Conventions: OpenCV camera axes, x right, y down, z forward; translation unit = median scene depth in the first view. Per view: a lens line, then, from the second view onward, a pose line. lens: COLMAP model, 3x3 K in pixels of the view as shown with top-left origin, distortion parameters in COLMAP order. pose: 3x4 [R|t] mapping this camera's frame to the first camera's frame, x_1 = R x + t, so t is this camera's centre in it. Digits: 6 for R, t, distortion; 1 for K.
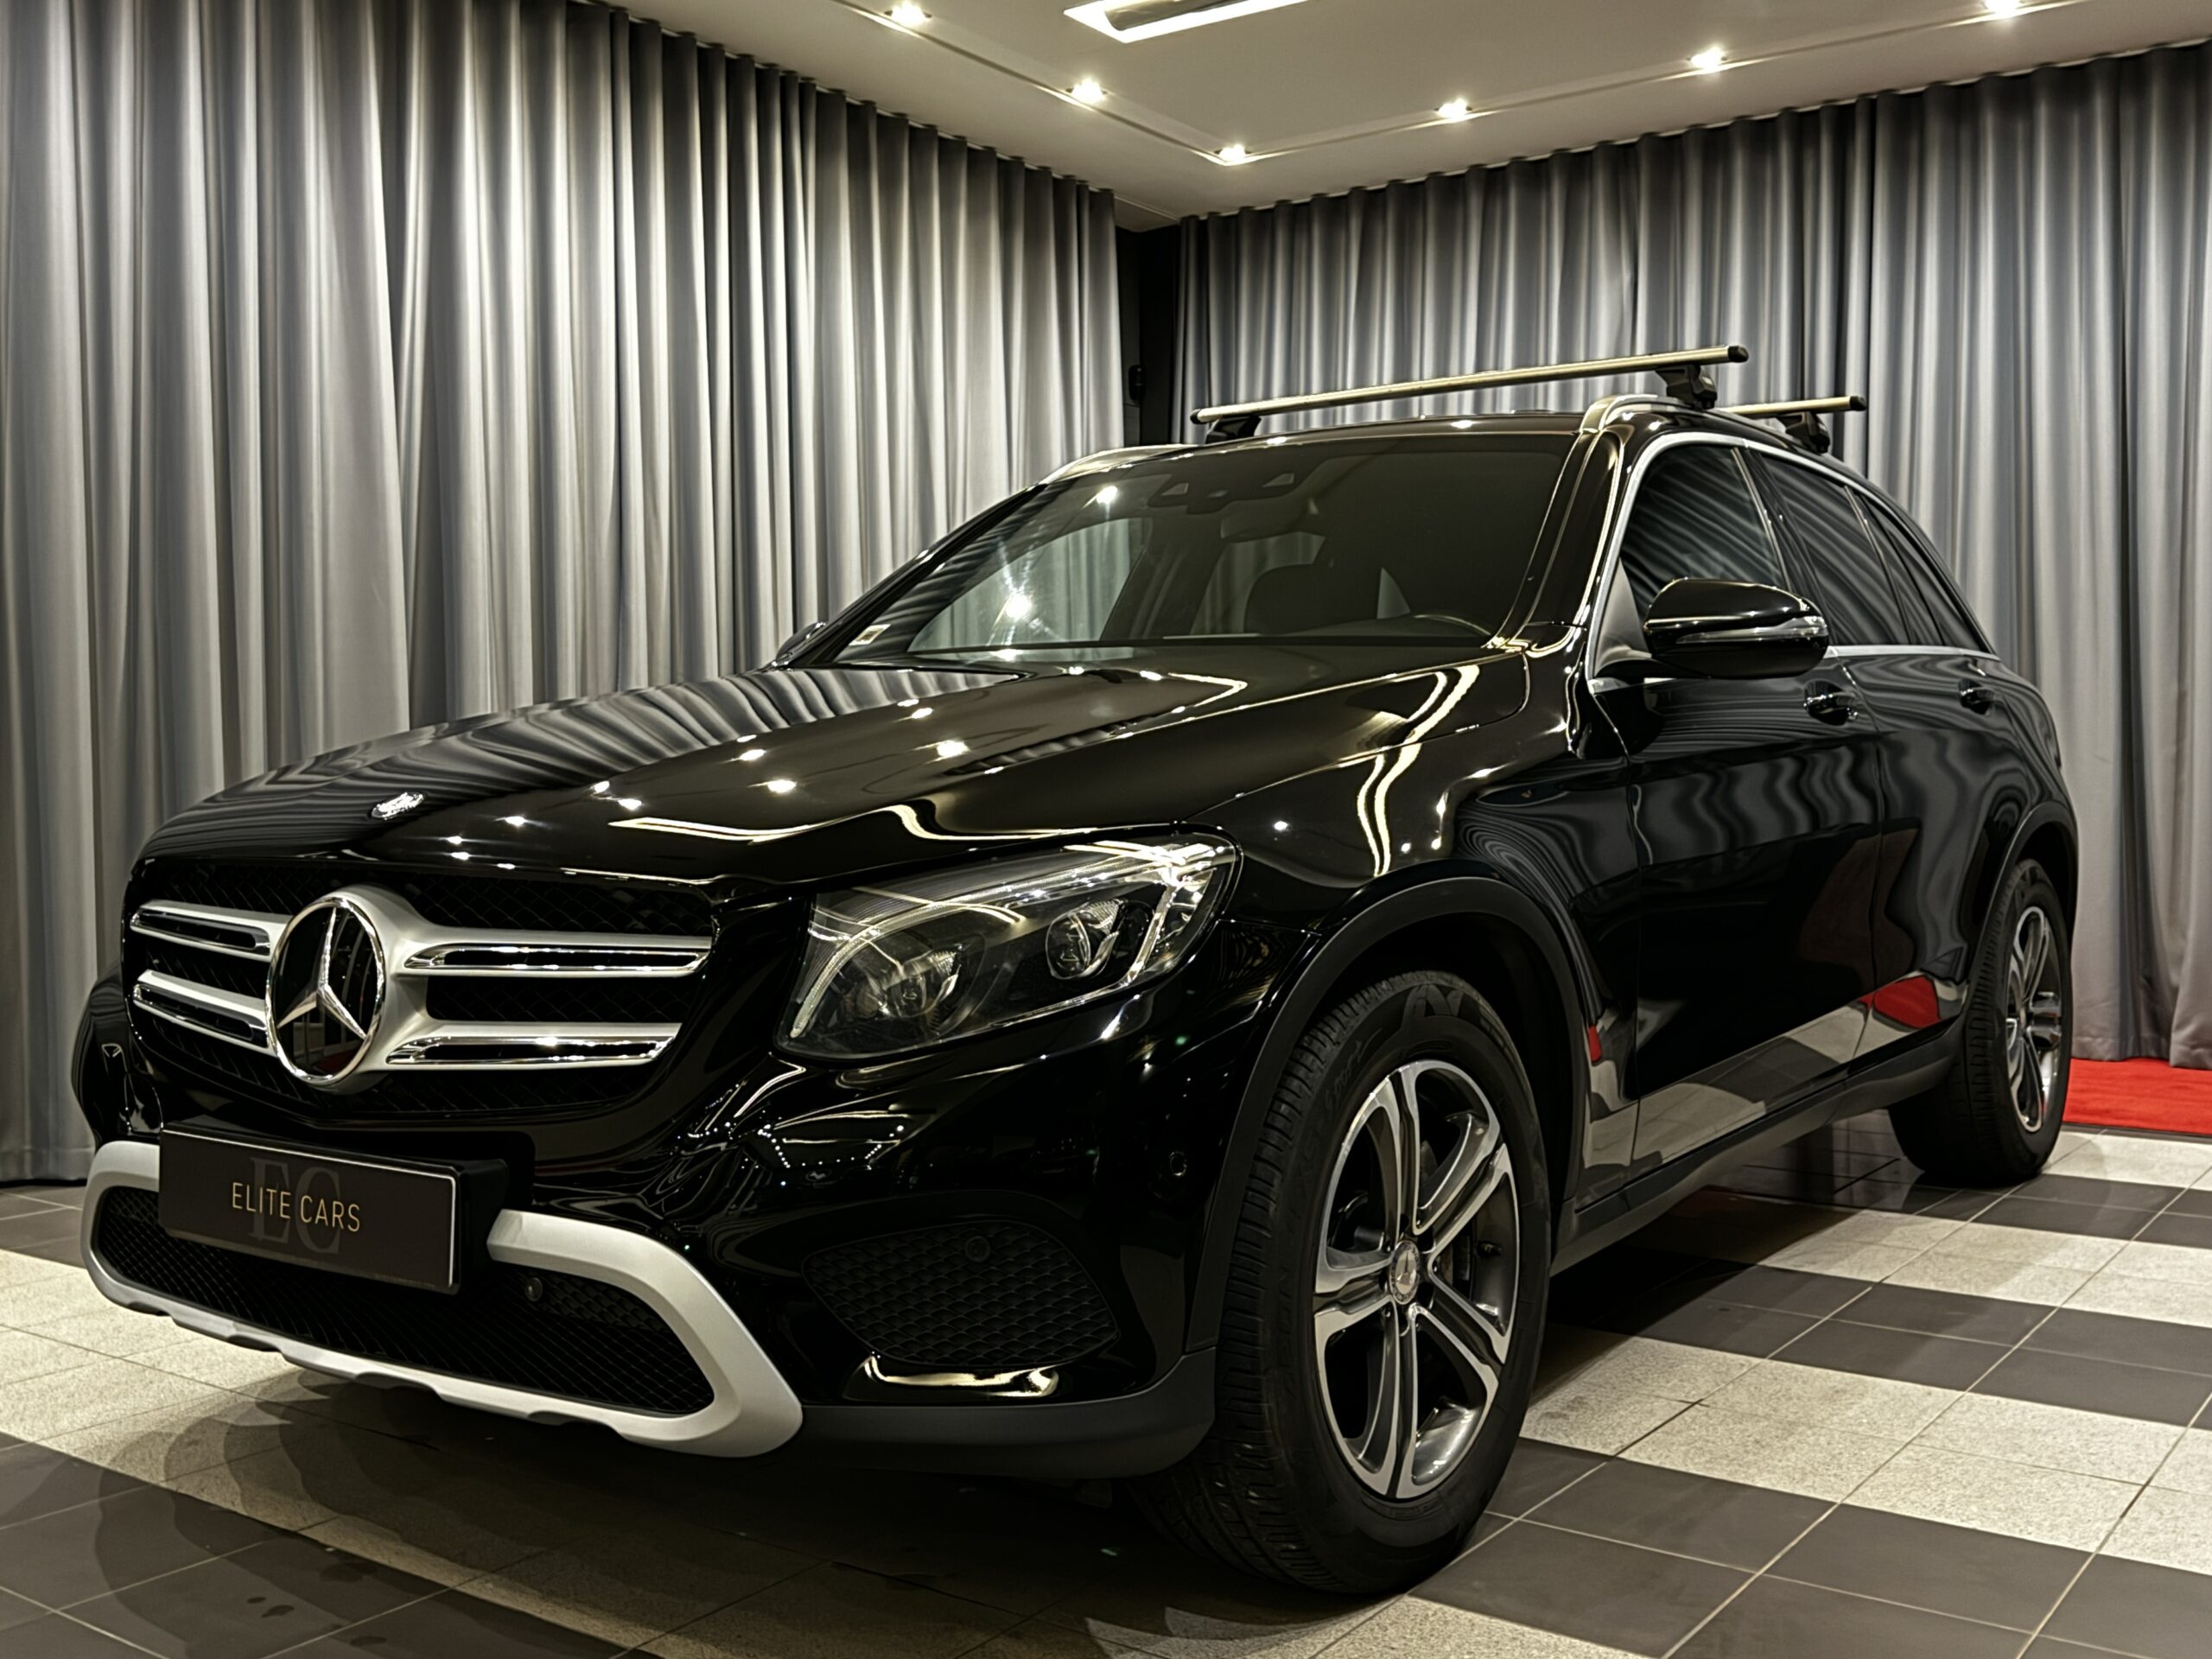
lens RADIAL K [[2162.6, 0, 1111.0], [0, 2162.6, 707.5], [0, 0, 1]] dist [0.147019, -0.278716]
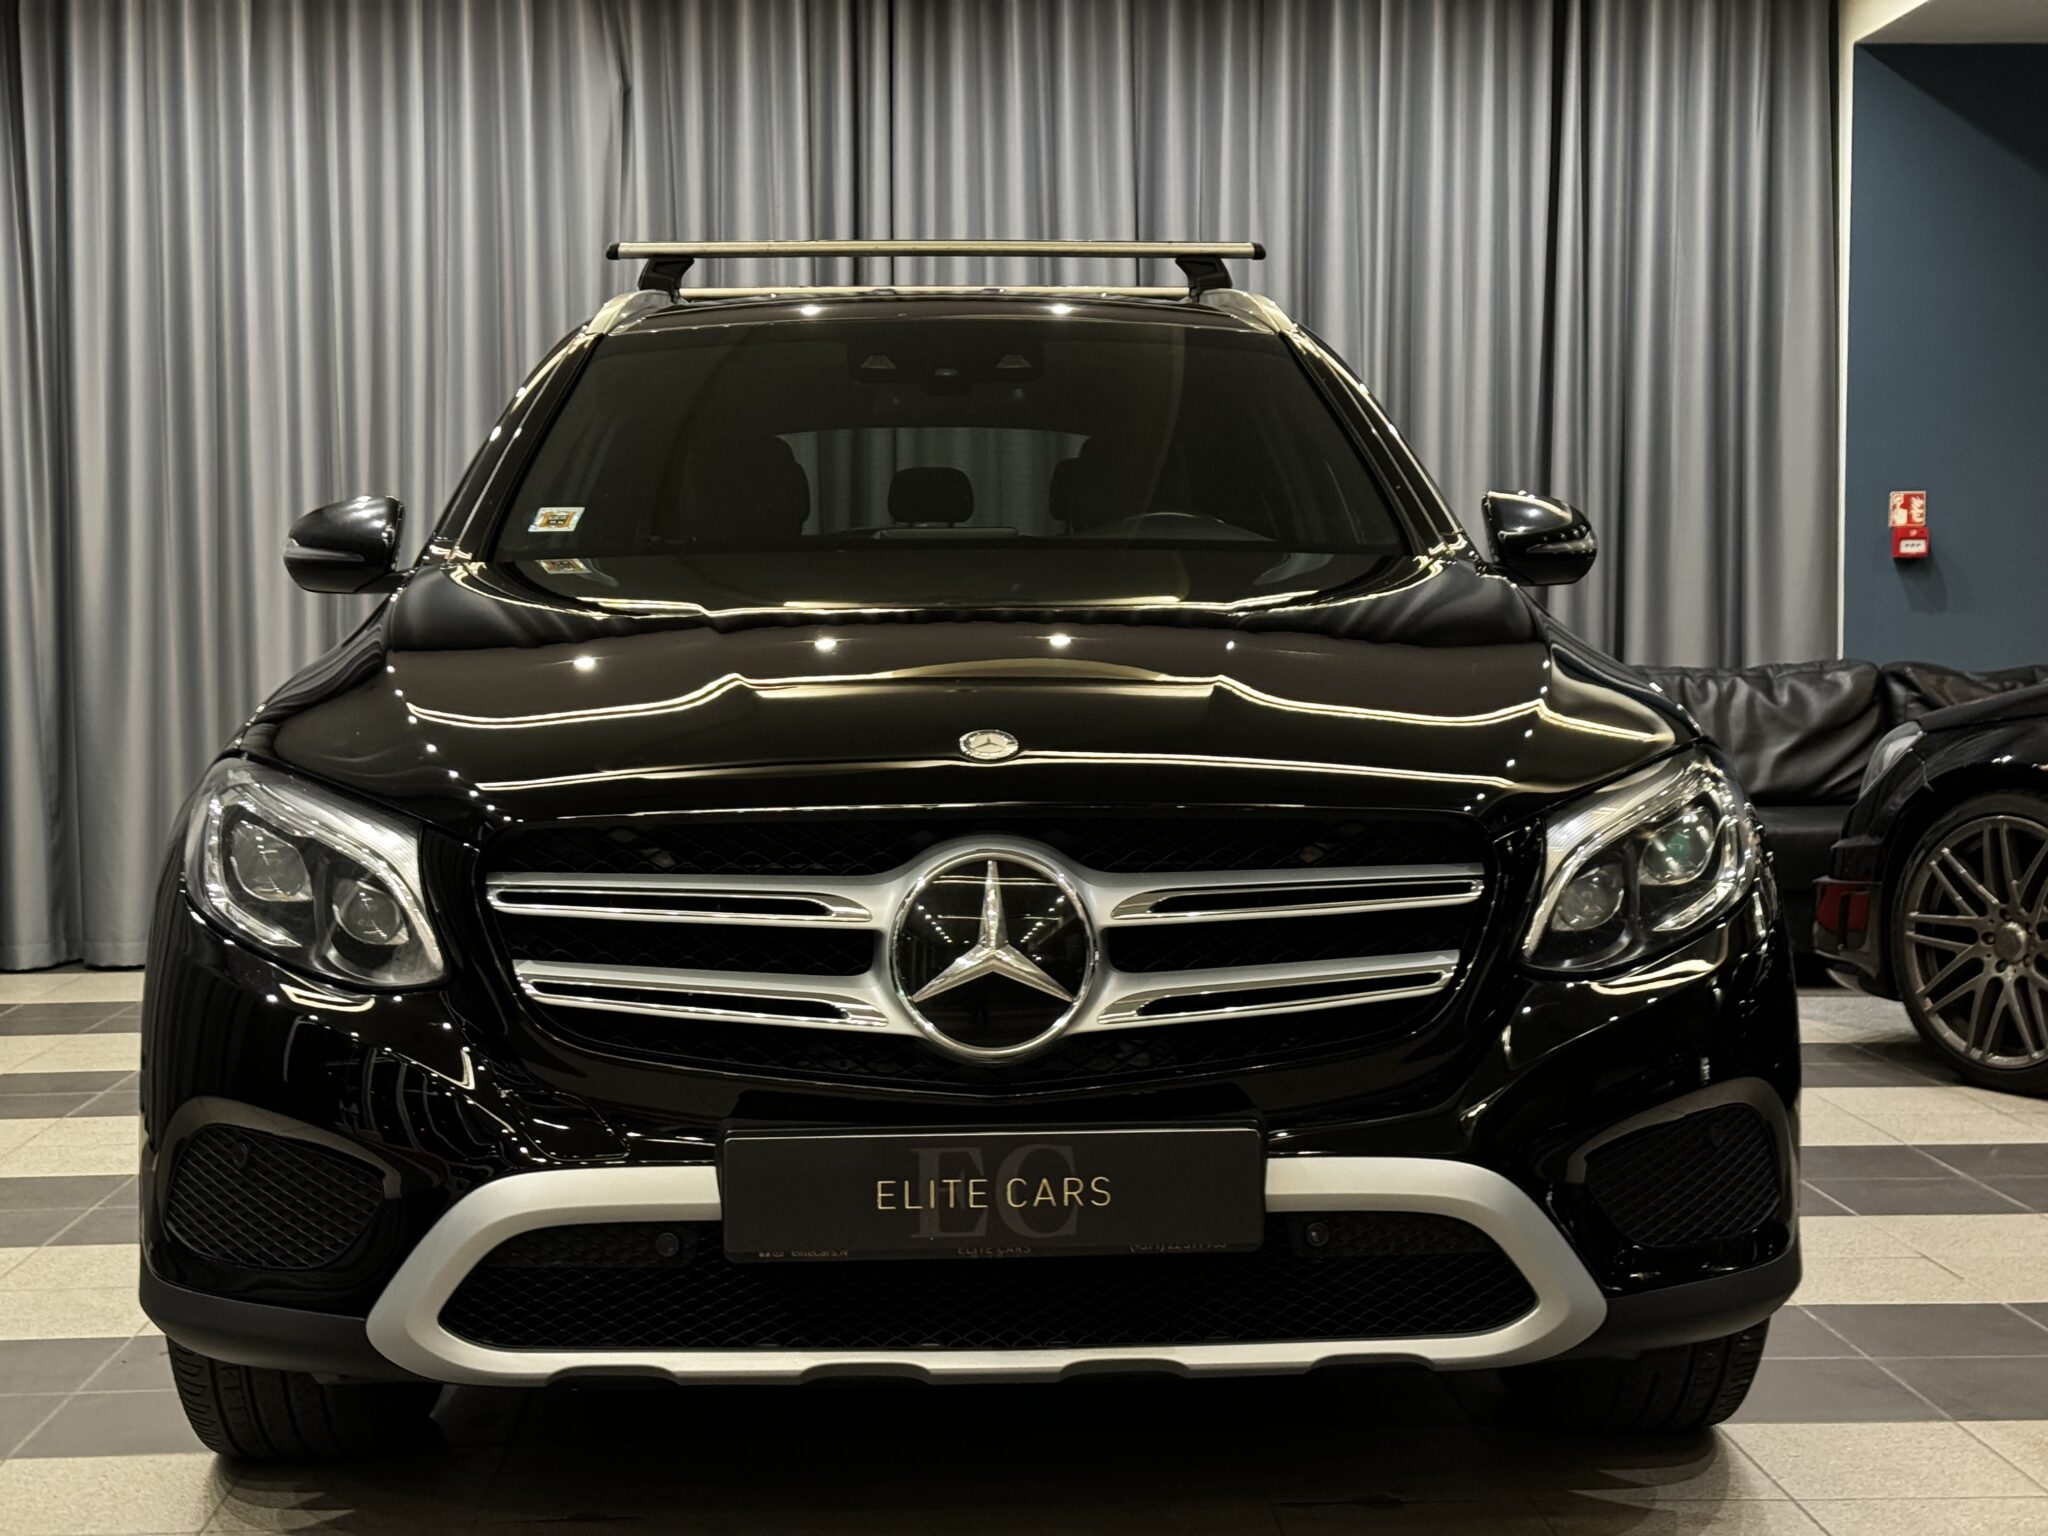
lens RADIAL K [[2793.8, 0, 1024.0], [0, 2793.8, 768.0], [0, 0, 1]] dist [0.310110, 0.012546]
pose [[0.785059, -0.038045, 0.618251, -1.051571], [-0.002598, 0.997901, 0.064706, -0.020249], [-0.619415, -0.052404, 0.783313, 0.101839]]
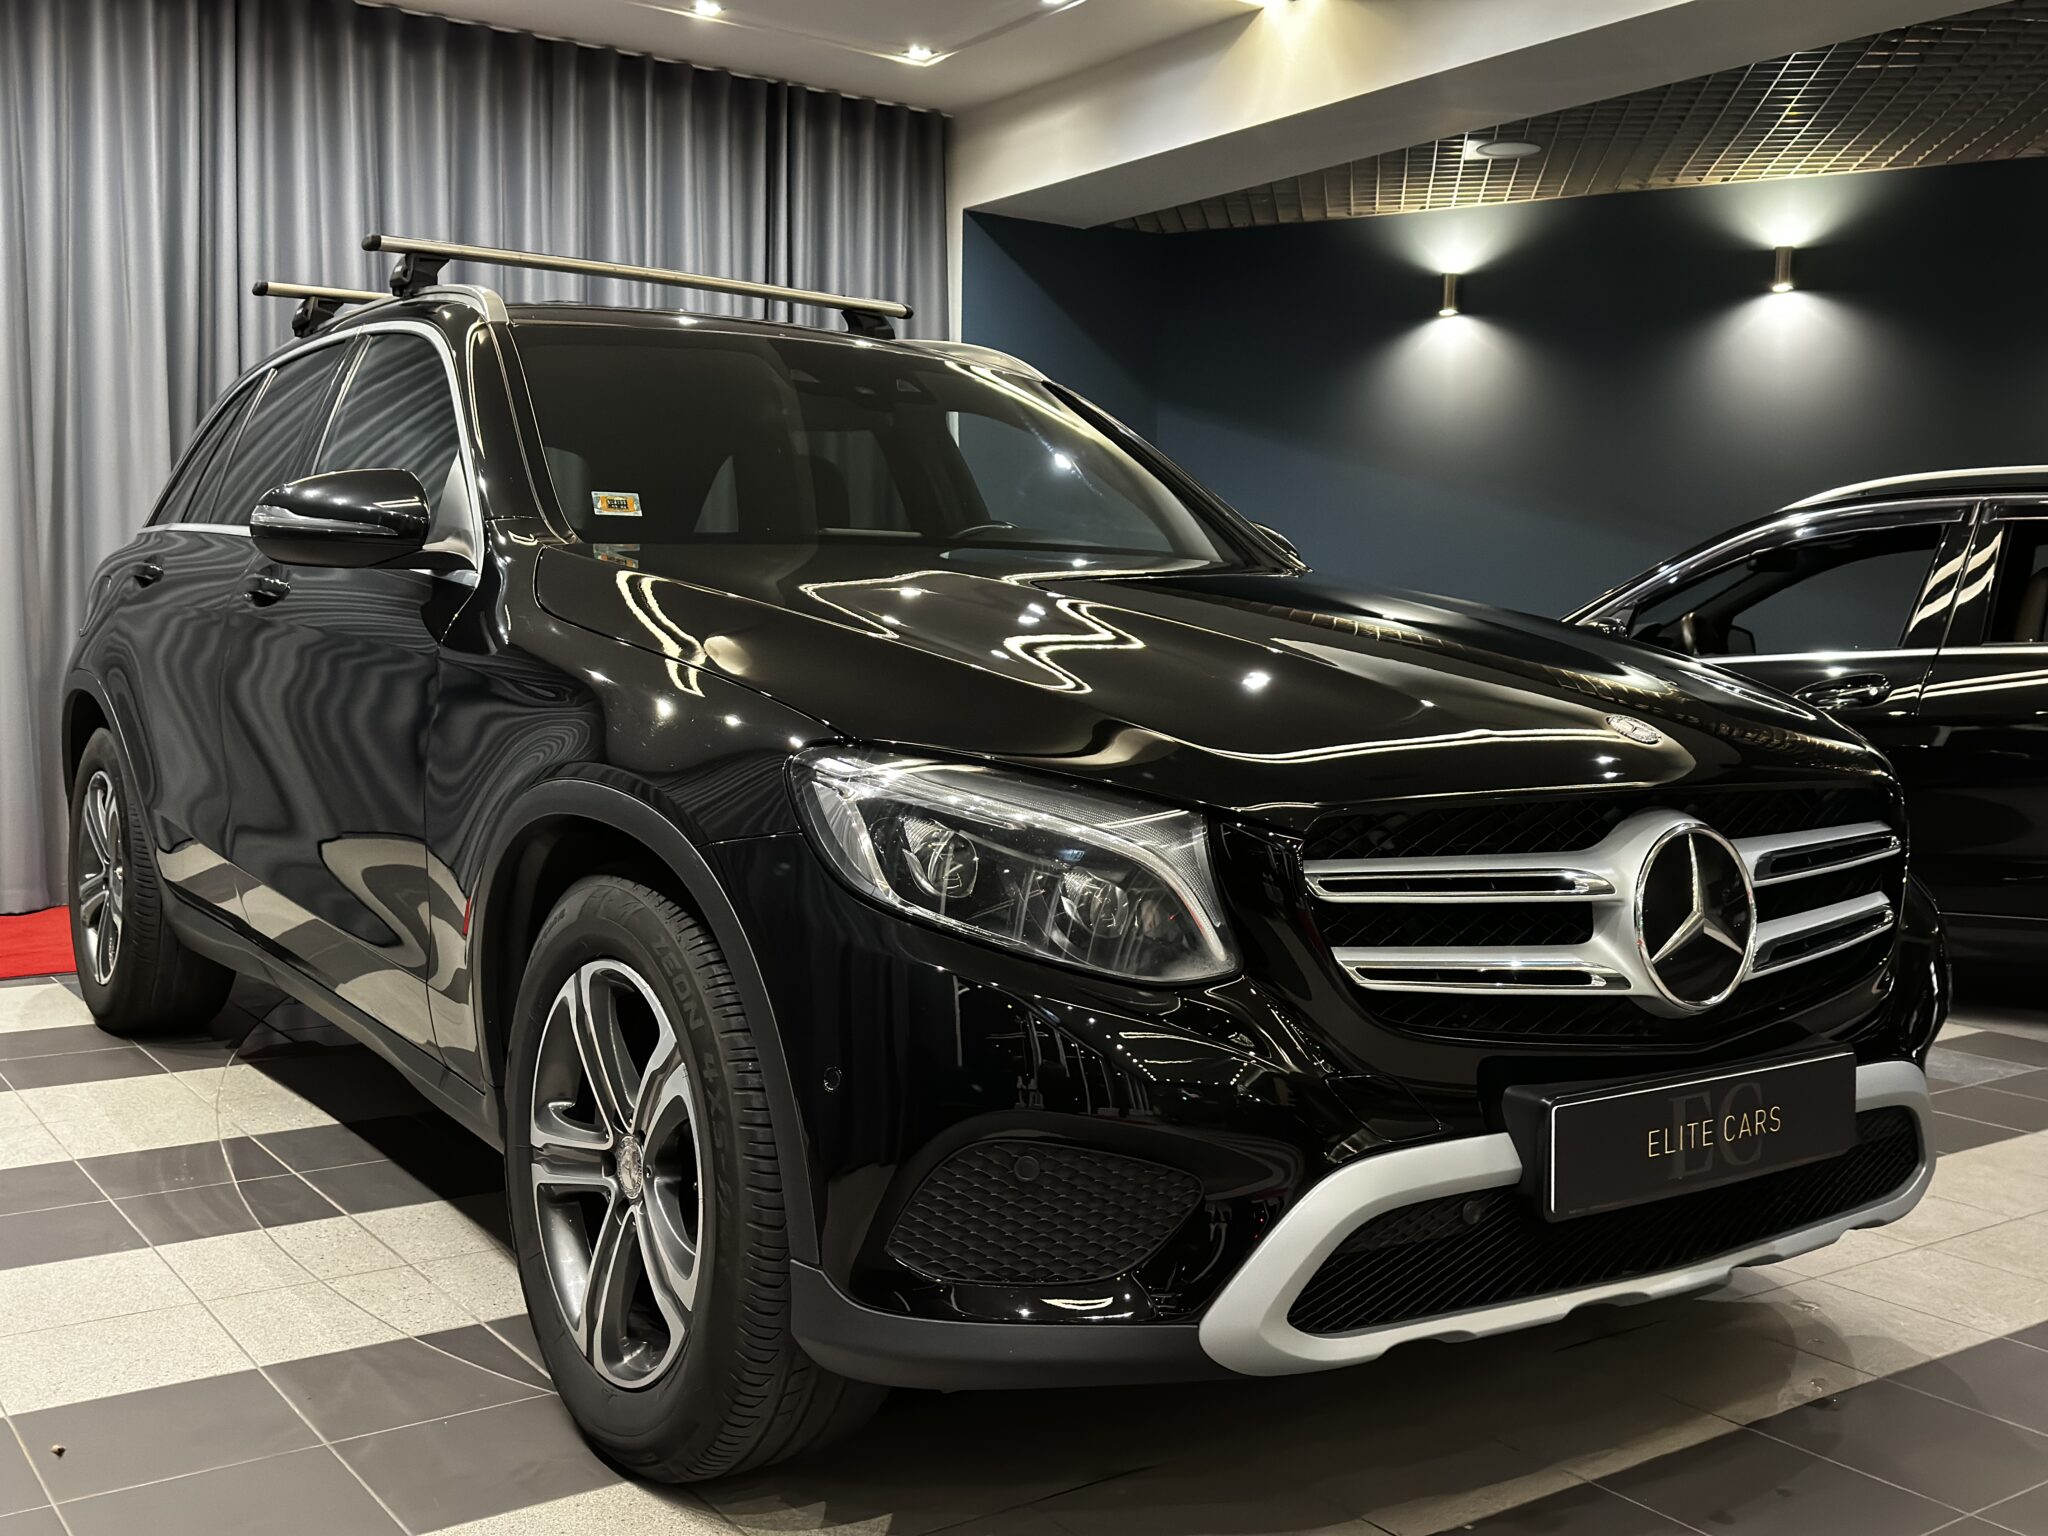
lens RADIAL K [[2066.7, 0, 1017.1], [0, 2066.7, 767.9], [0, 0, 1]] dist [0.079989, -0.112657]
pose [[0.325503, -0.061355, 0.943548, -1.338088], [-0.026615, 0.996903, 0.074006, 0.001586], [-0.945166, -0.049202, 0.322862, 0.990726]]
